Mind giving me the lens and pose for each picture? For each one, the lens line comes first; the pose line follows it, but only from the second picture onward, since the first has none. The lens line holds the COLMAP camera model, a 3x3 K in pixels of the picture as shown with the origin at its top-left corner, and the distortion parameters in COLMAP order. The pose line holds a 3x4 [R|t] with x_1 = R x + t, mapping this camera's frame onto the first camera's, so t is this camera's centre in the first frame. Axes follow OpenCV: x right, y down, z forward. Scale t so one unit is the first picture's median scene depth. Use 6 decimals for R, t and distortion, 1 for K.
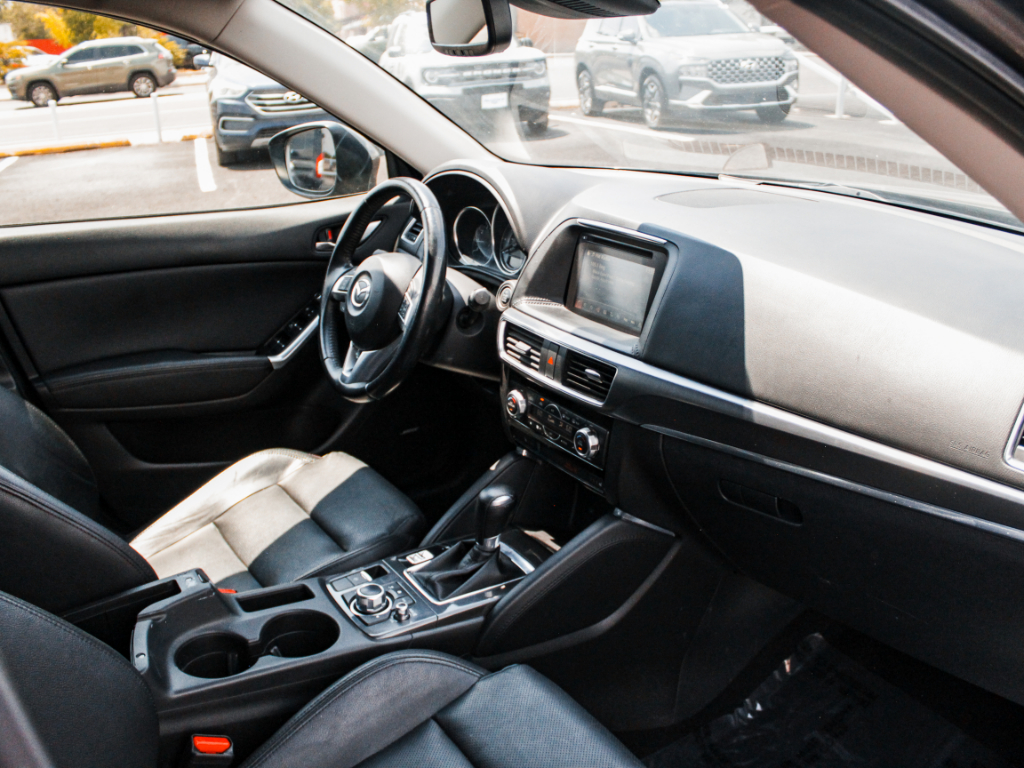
lens RADIAL K [[838.1, 0, 512.0], [0, 838.1, 384.0], [0, 0, 1]] dist [-0.131411, 0.006898]
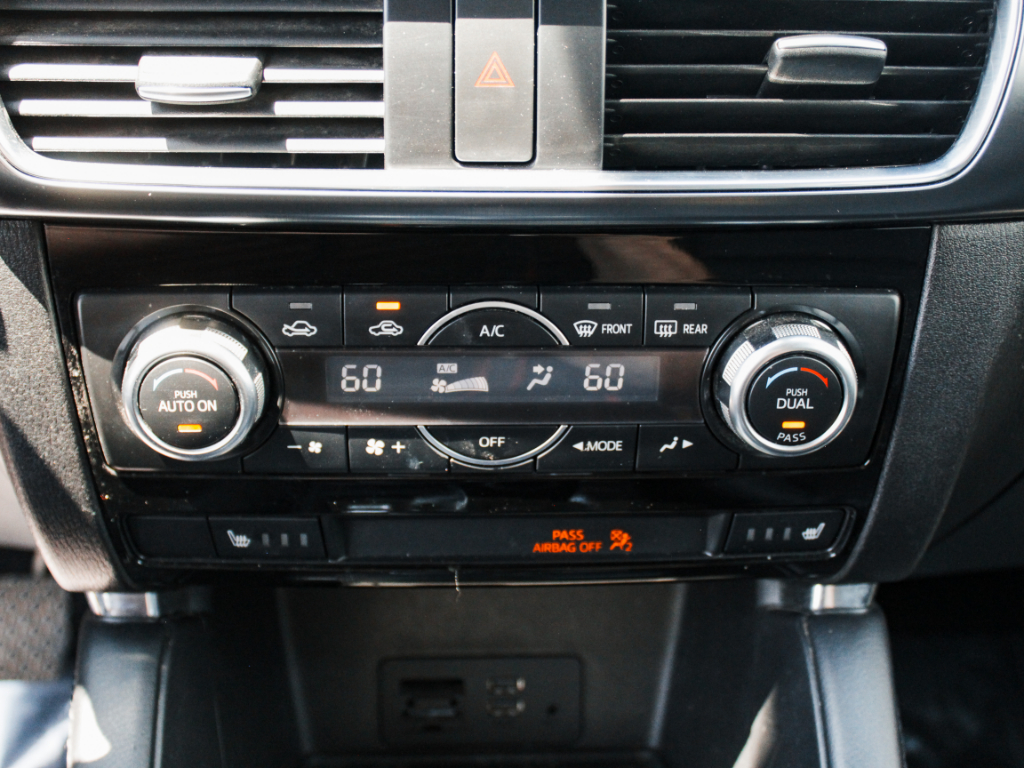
lens RADIAL K [[1146.7, 0, 512.0], [0, 1146.7, 384.0], [0, 0, 1]] dist [-0.125671, -0.001220]
pose [[0.525301, -0.383377, 0.759659, -0.164784], [0.283883, 0.920564, 0.268277, -0.029430], [-0.802166, 0.074728, 0.592407, 0.838317]]
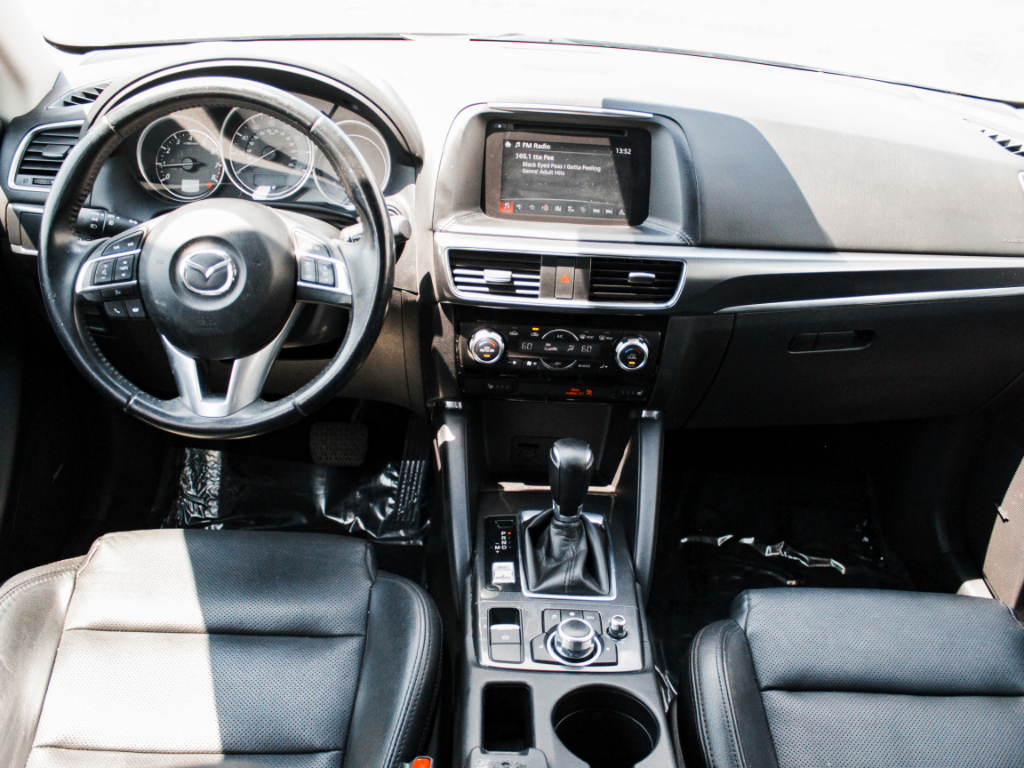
lens RADIAL K [[838.1, 0, 512.0], [0, 838.1, 384.0], [0, 0, 1]] dist [-0.131411, 0.006898]
pose [[0.562069, -0.371452, 0.738987, -0.621844], [0.242062, 0.928234, 0.282466, -0.174108], [-0.790876, 0.020115, 0.611646, 0.527664]]
